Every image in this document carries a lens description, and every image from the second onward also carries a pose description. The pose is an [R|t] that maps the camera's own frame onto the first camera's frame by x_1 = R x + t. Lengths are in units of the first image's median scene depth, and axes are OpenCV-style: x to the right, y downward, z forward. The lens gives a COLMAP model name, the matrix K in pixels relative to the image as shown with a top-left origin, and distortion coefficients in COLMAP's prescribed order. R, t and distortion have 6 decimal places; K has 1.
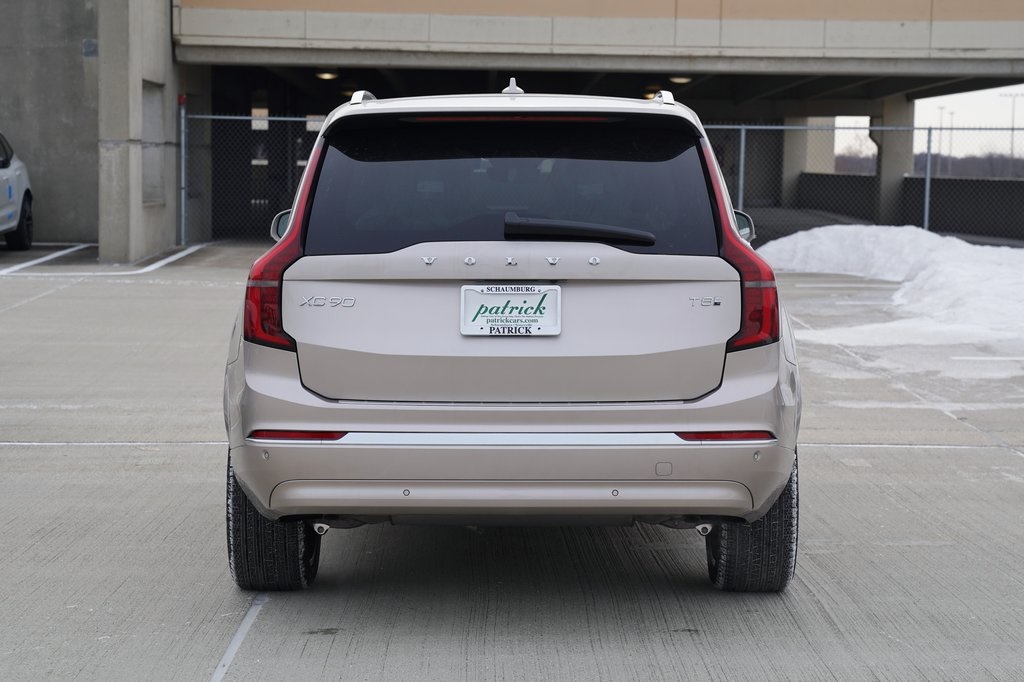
lens RADIAL K [[2154.5, 0, 512.2], [0, 2154.5, 347.0], [0, 0, 1]] dist [0.319745, 0.000000]
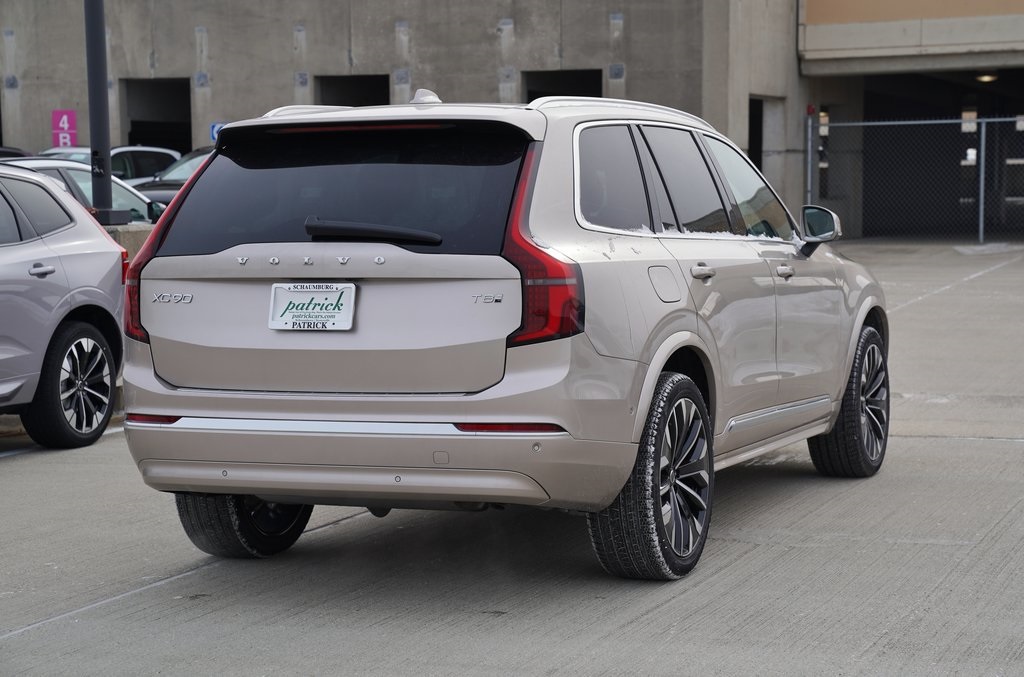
lens RADIAL K [[1977.0, 0, 512.3], [0, 1977.0, 334.5], [0, 0, 1]] dist [0.297519, 0.000000]
pose [[0.930344, 0.005621, -0.366644, 0.449001], [-0.006047, 0.999982, -0.000015, -0.003686], [0.366637, 0.002231, 0.930361, 0.113504]]
